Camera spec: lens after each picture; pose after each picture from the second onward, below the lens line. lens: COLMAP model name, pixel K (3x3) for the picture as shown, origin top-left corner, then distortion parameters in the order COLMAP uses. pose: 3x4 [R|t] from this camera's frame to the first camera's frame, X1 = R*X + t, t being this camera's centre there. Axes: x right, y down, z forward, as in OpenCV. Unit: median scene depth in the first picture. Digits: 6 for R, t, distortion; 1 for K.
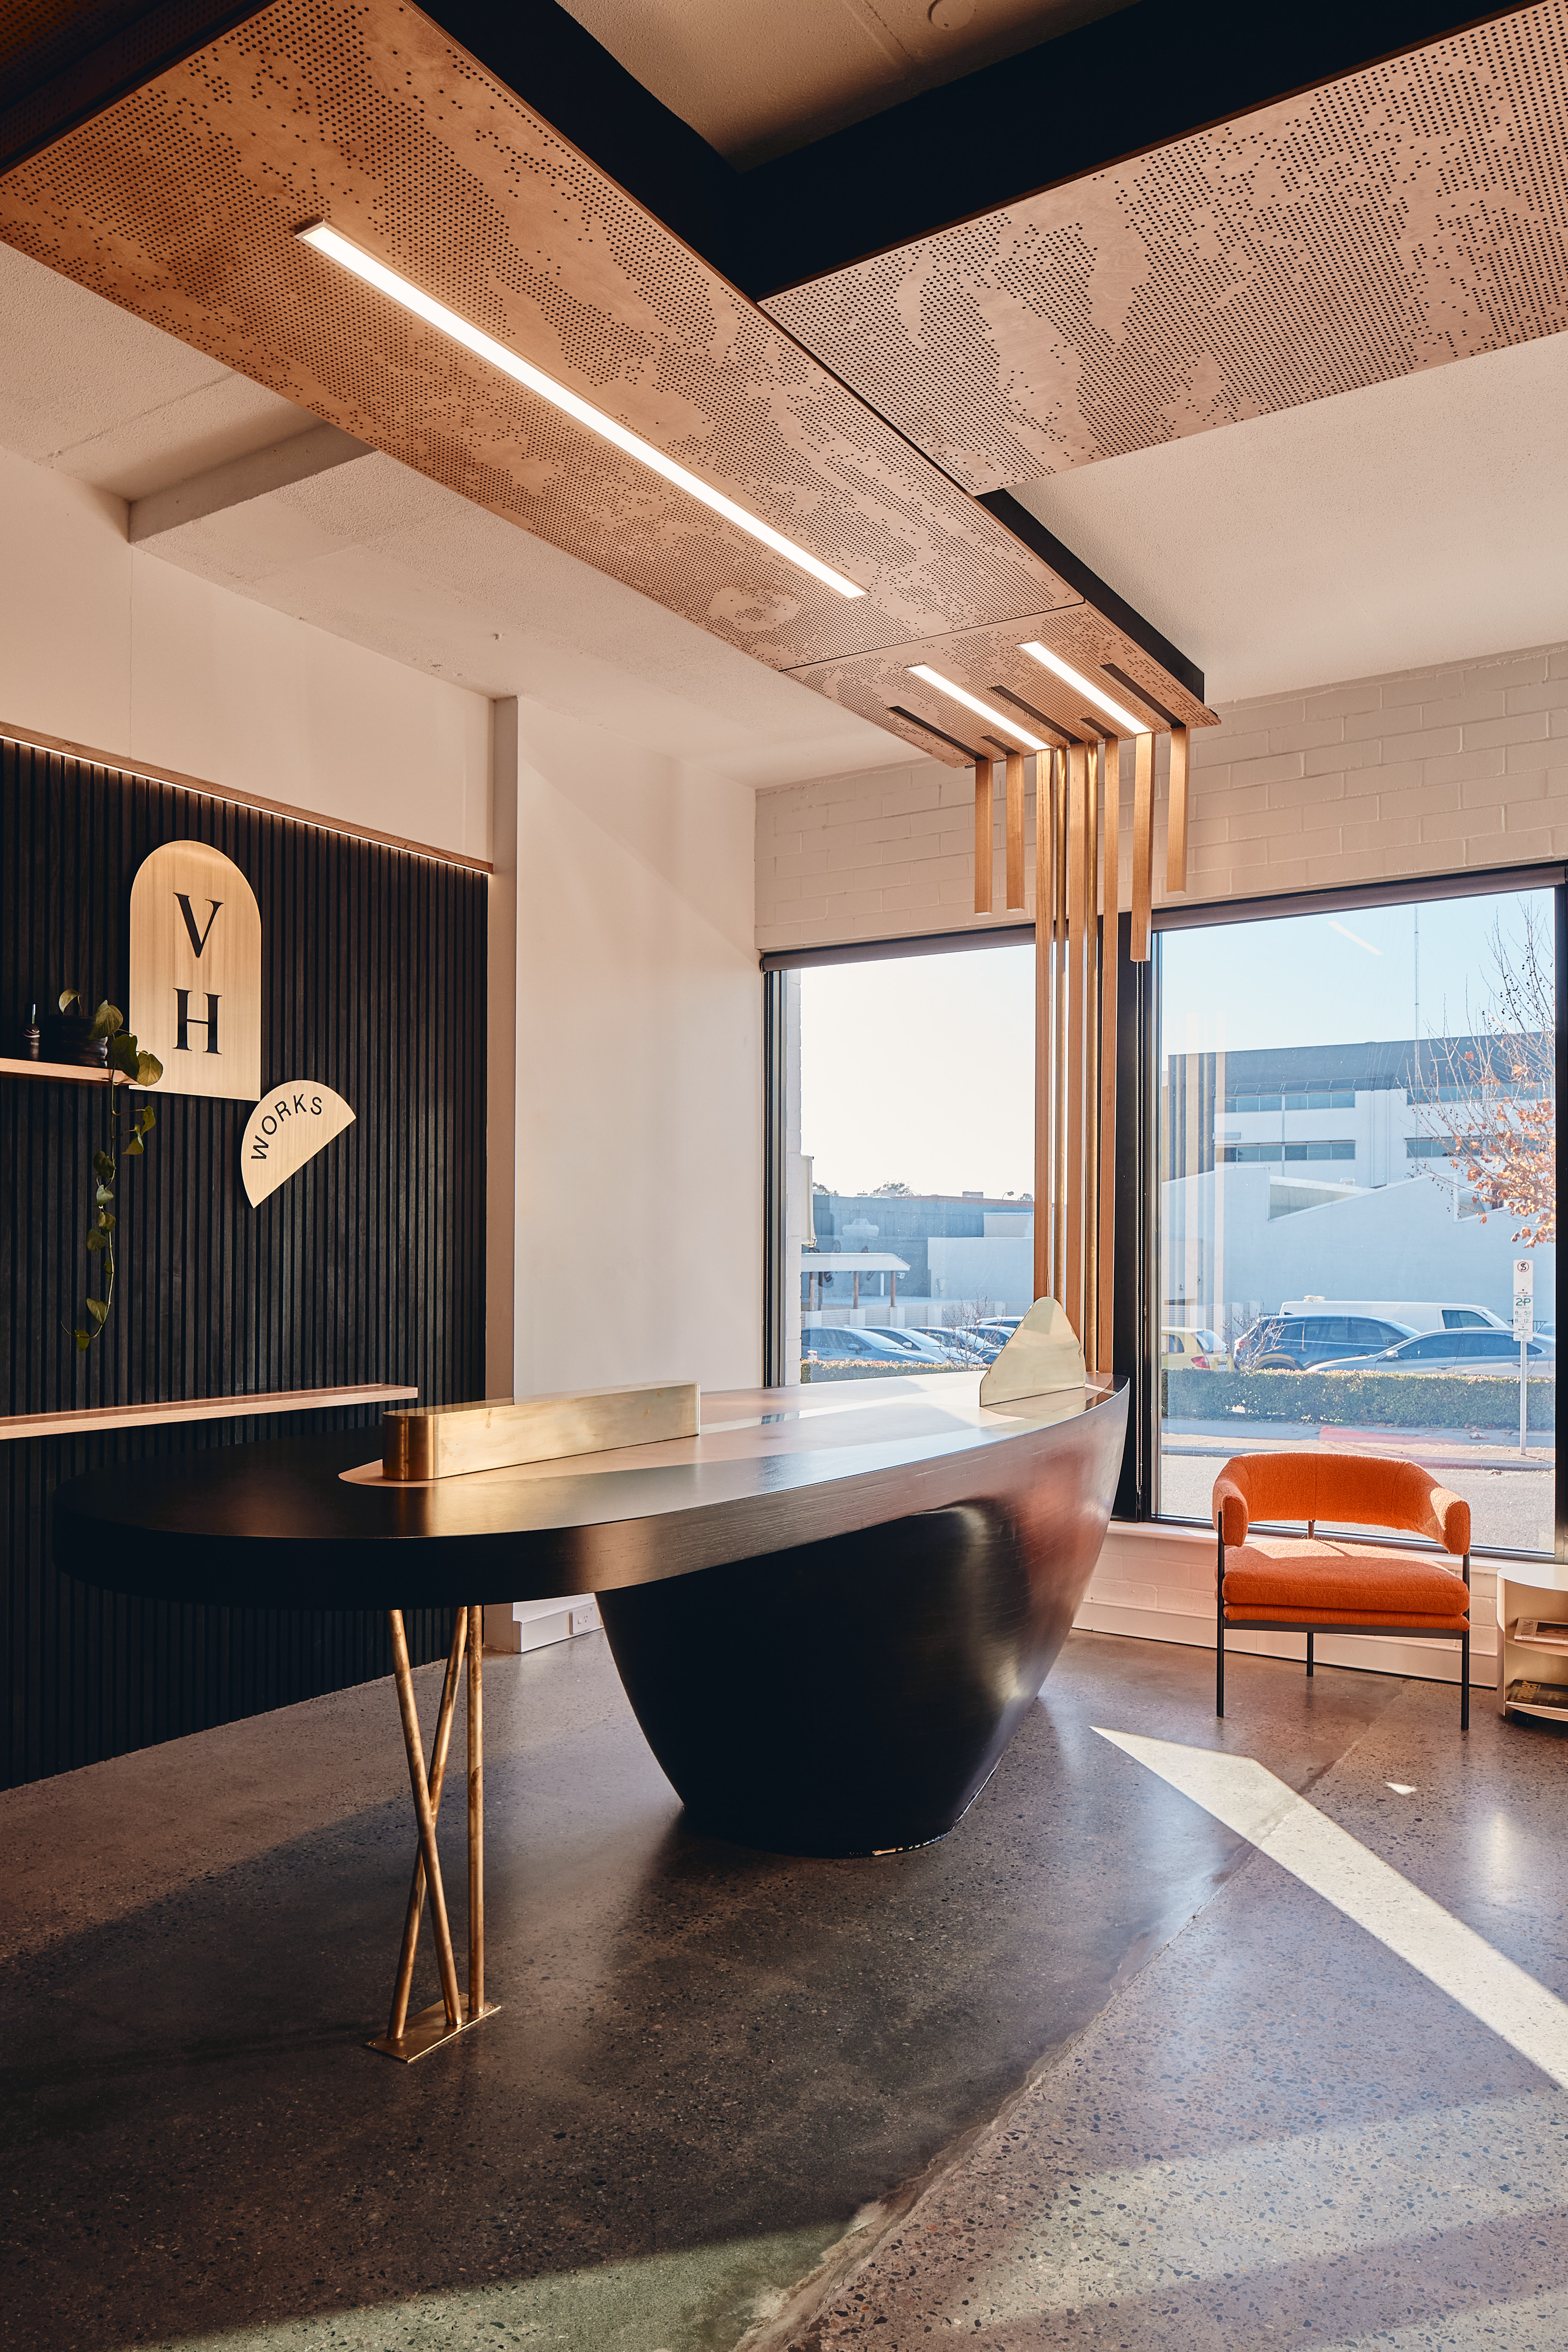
lens RADIAL K [[1635.4, 0, 780.7], [0, 1635.4, 1242.3], [0, 0, 1]] dist [-0.005476, -0.000879]
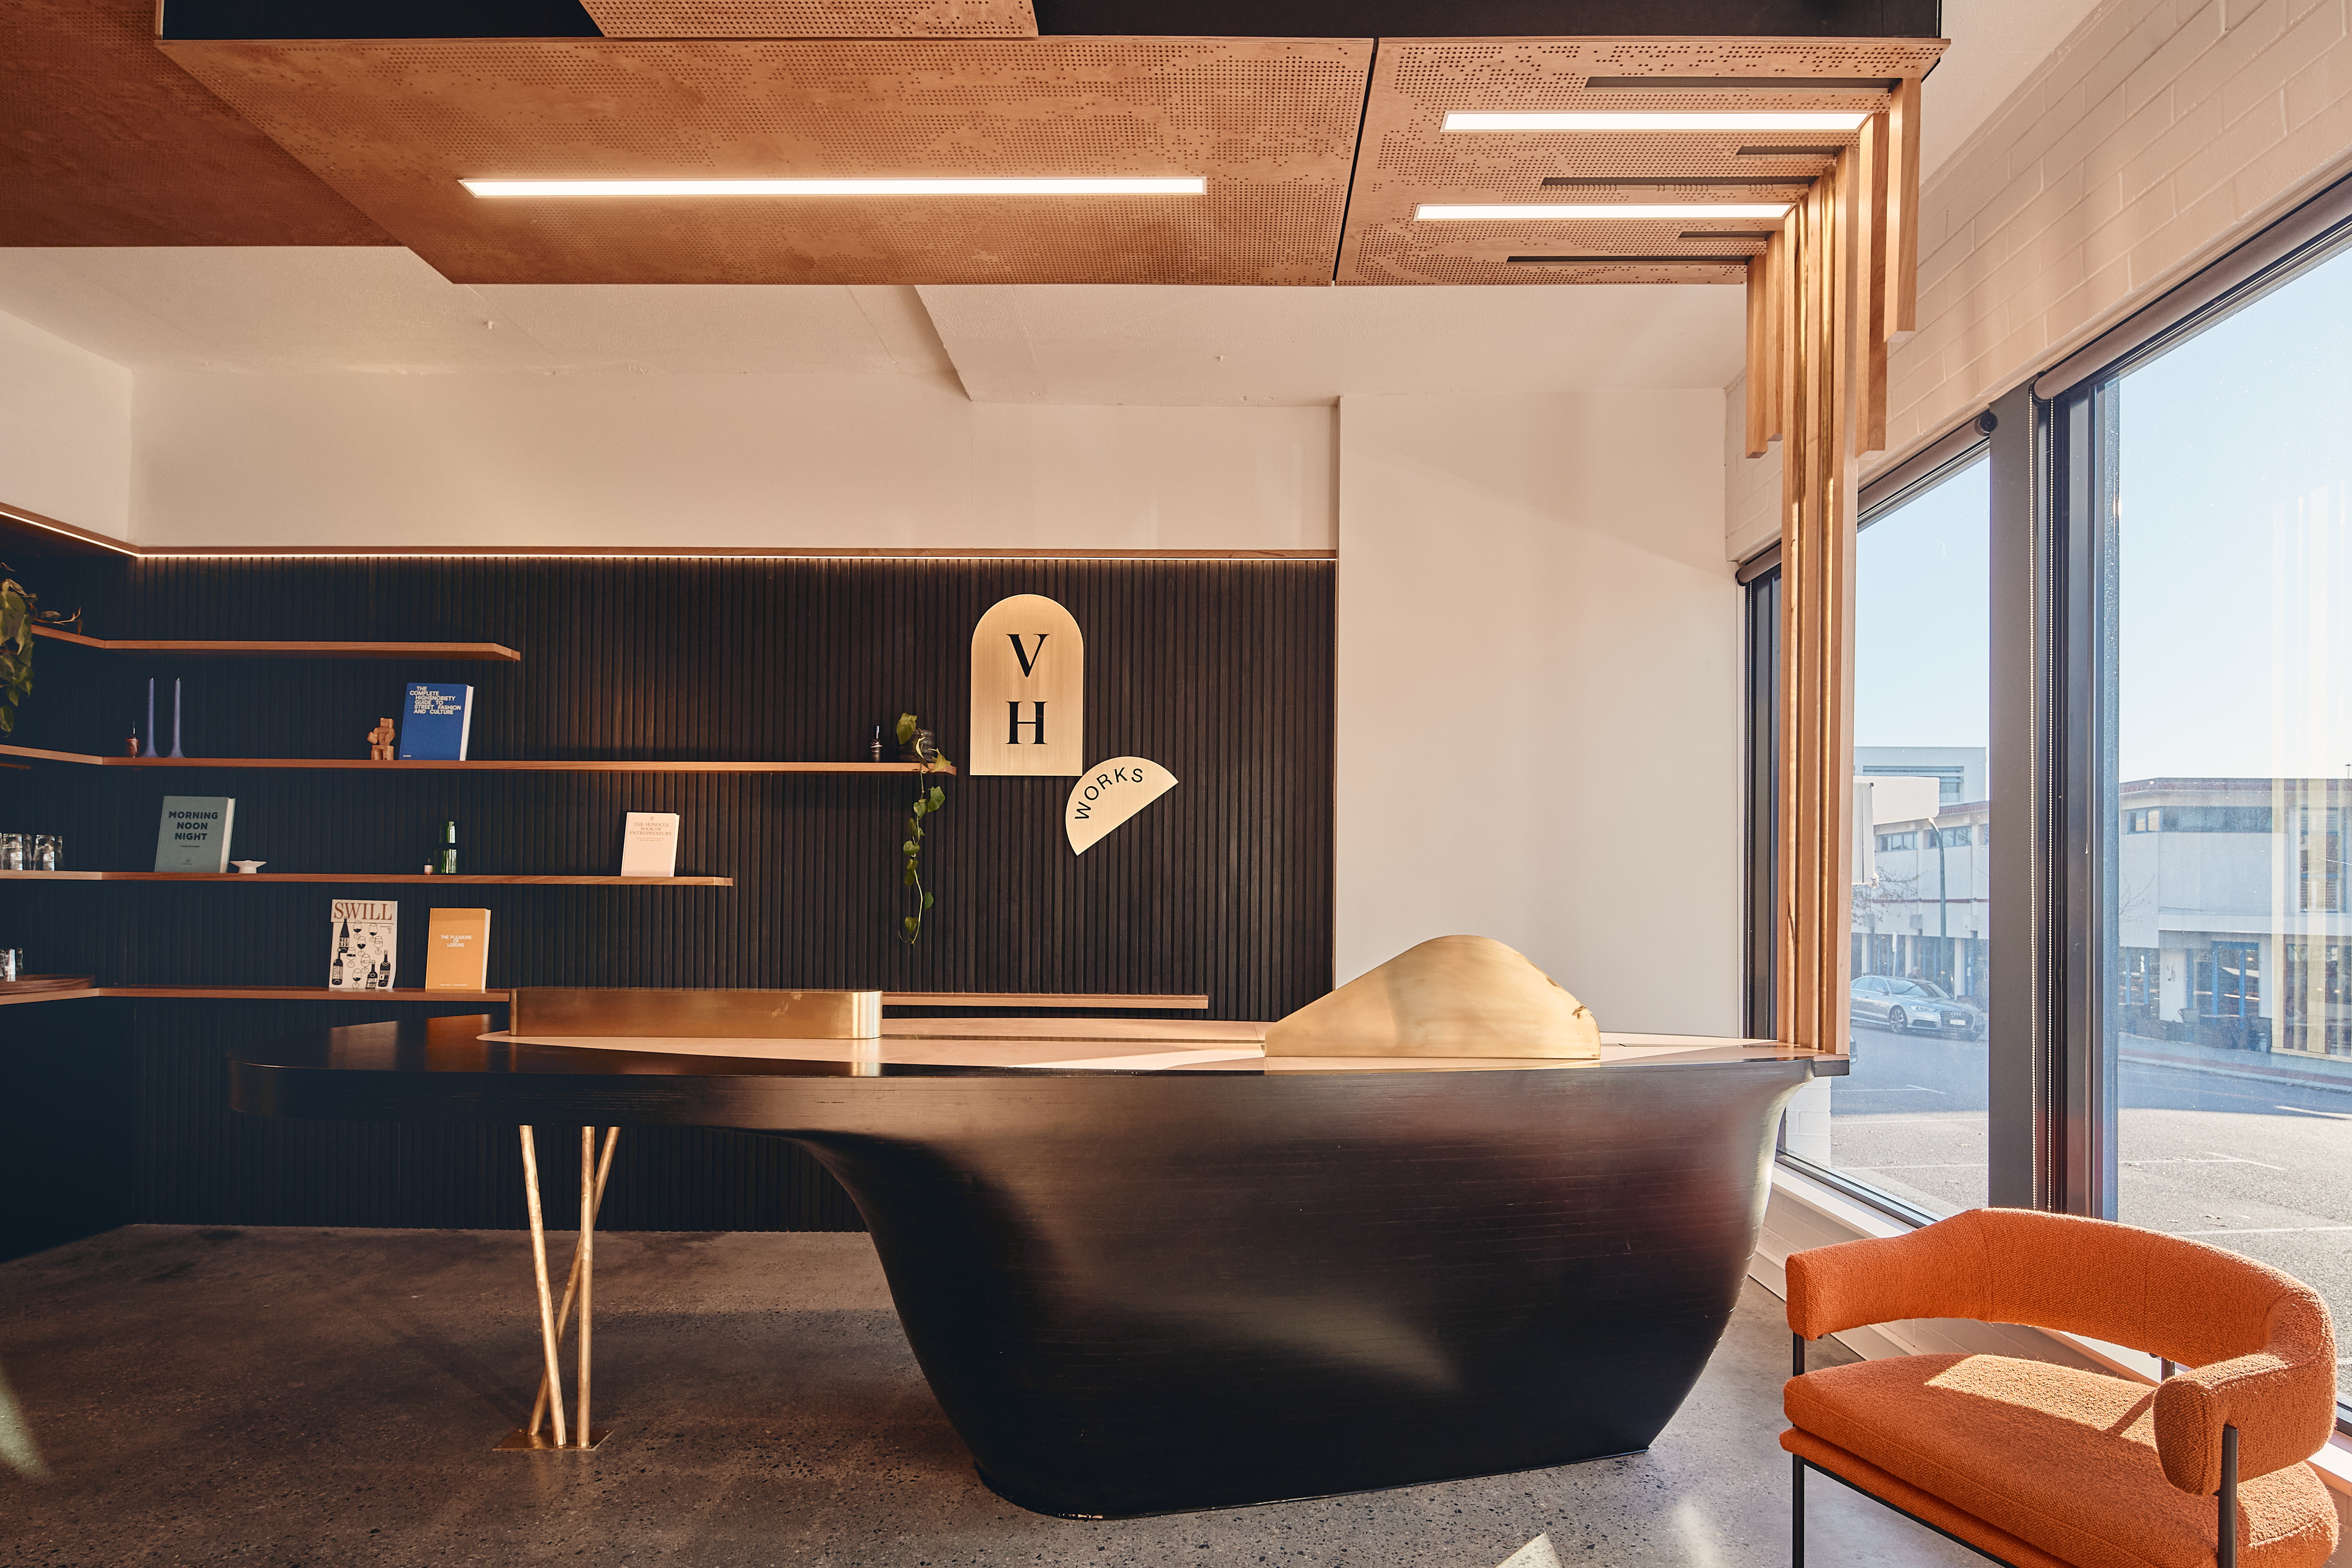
lens RADIAL K [[1173.2, 0, 1174.6], [0, 1173.2, 890.4], [0, 0, 1]] dist [-0.000445, -0.001664]
pose [[0.523140, -0.002180, -0.852244, 0.539658], [-0.003811, 0.999981, -0.004897, 0.012357], [0.852238, 0.005809, 0.523122, 0.558314]]
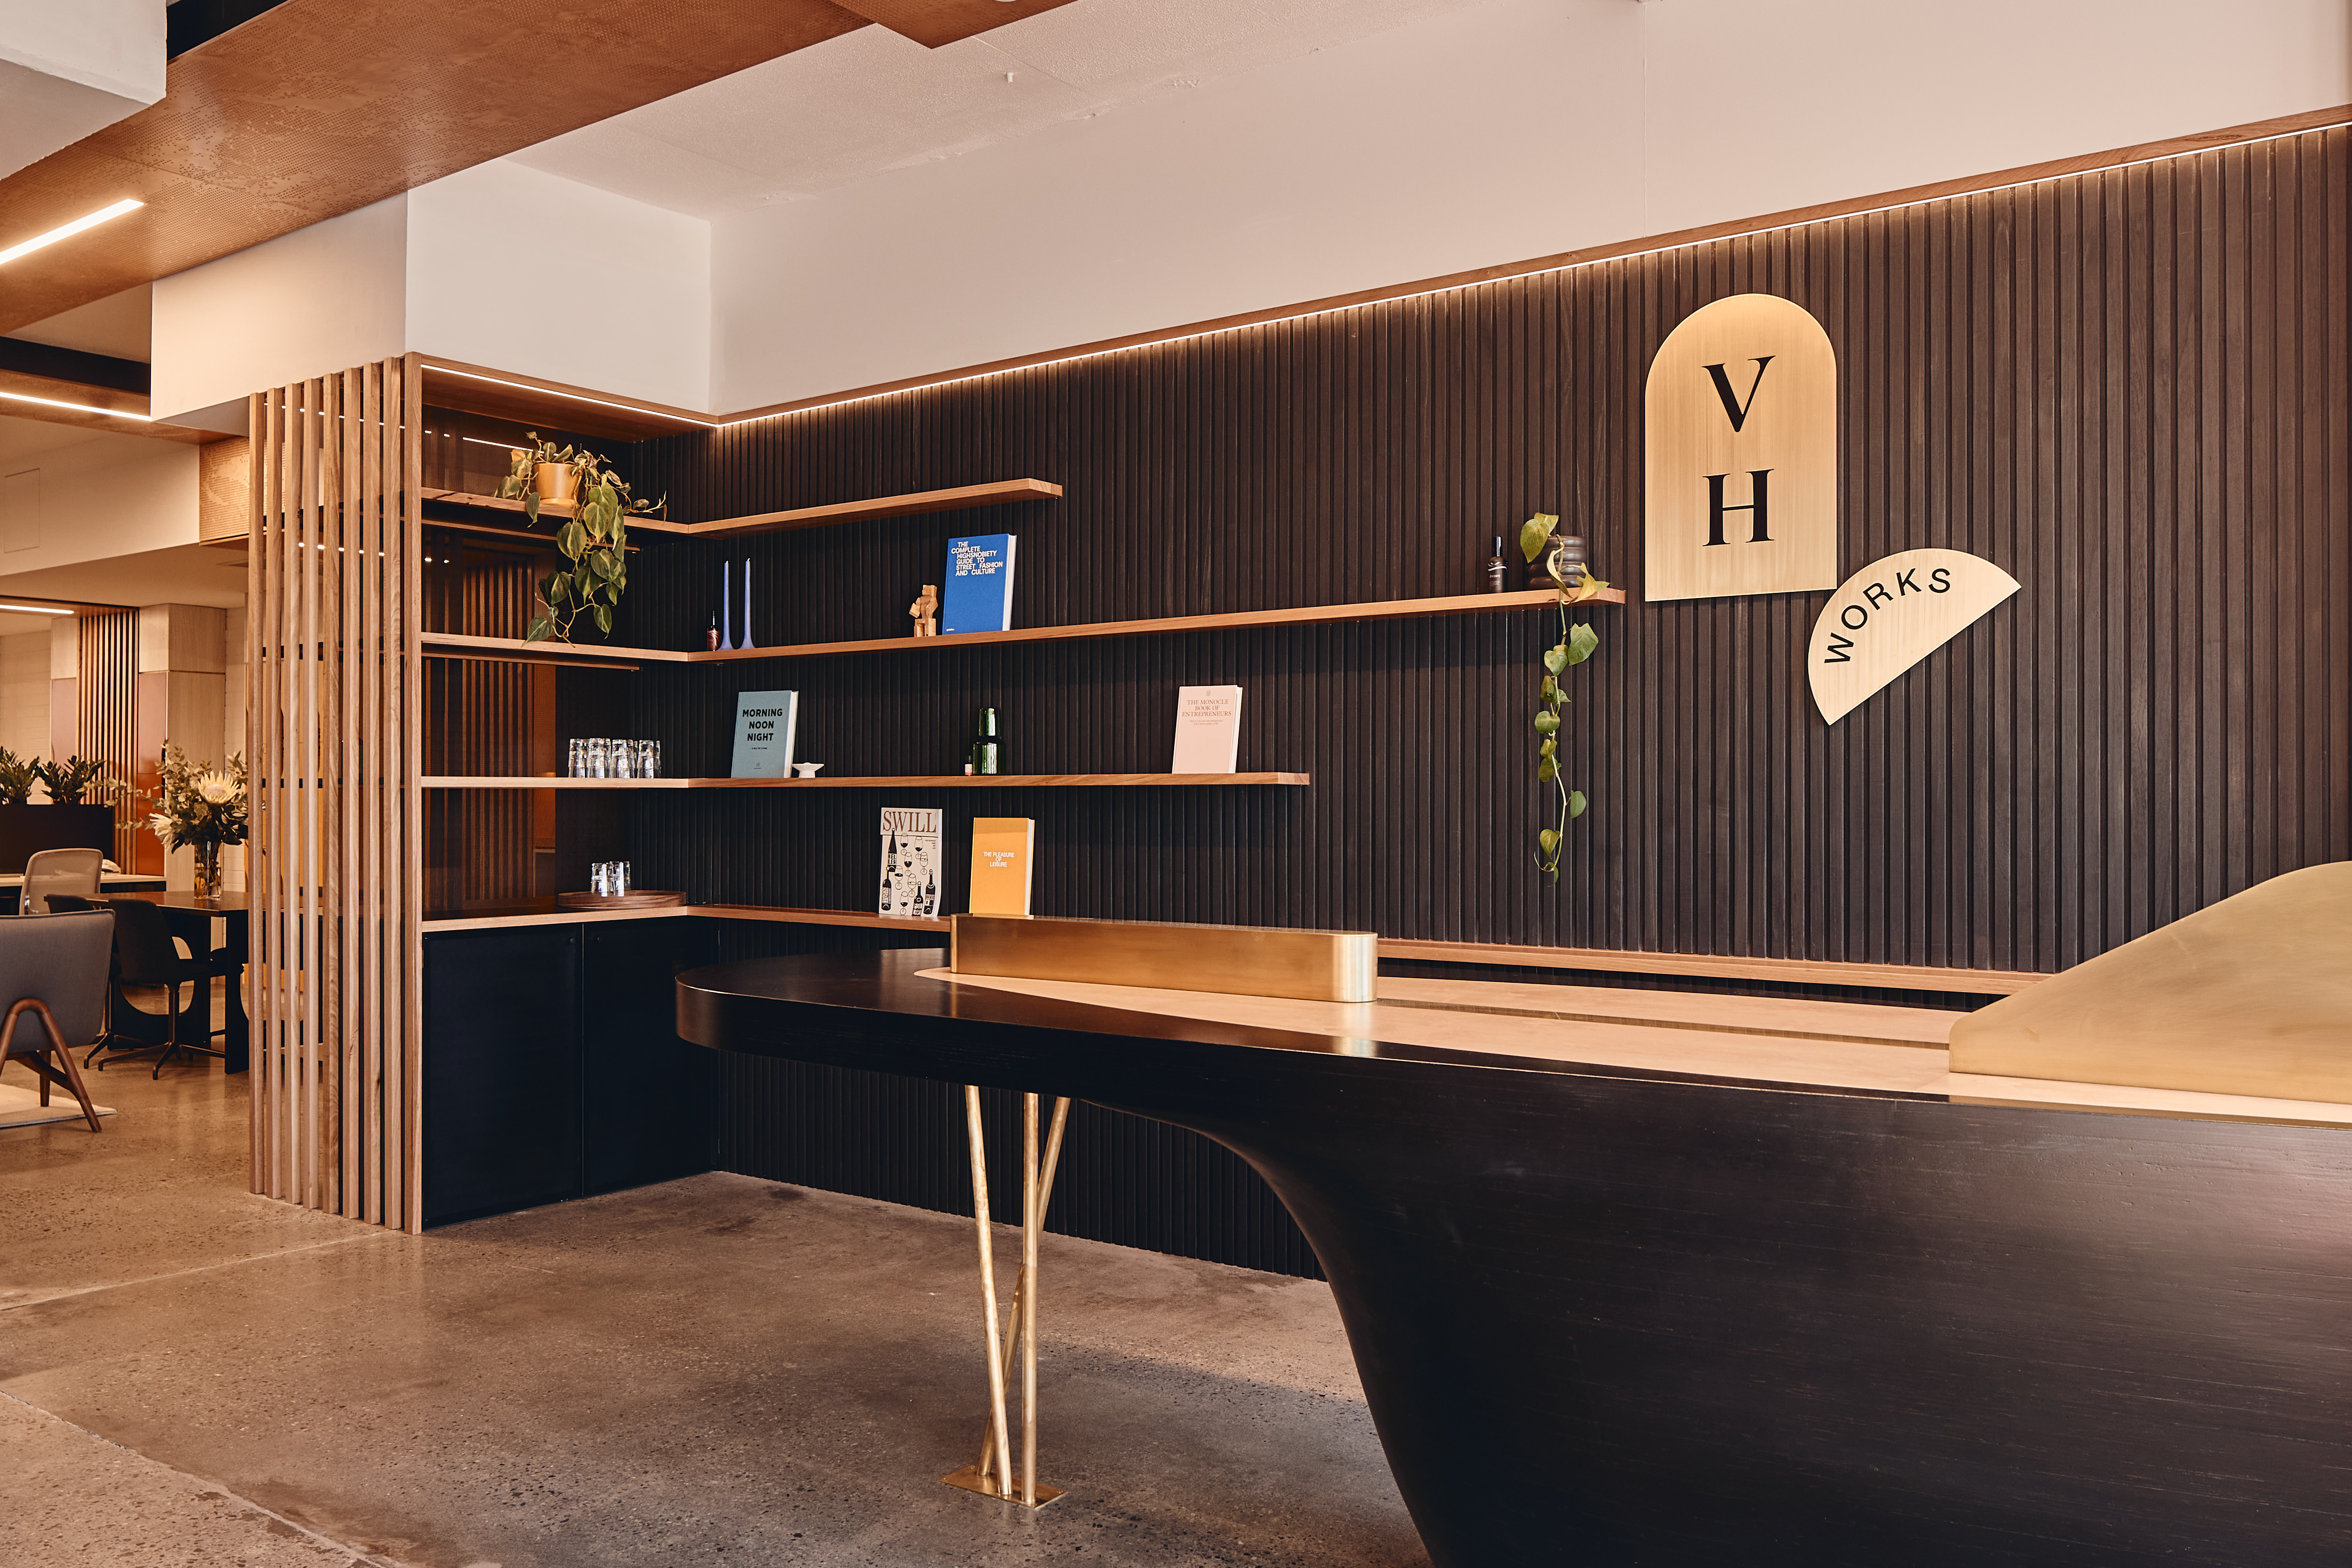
lens RADIAL K [[1877.8, 0, 987.3], [0, 1877.8, 789.9], [0, 0, 1]] dist [-0.005588, -0.001604]
pose [[-0.123530, -0.008416, -0.992305, 0.622283], [0.003082, 0.999956, -0.008865, 0.017126], [0.992336, -0.004153, -0.123499, 0.702331]]
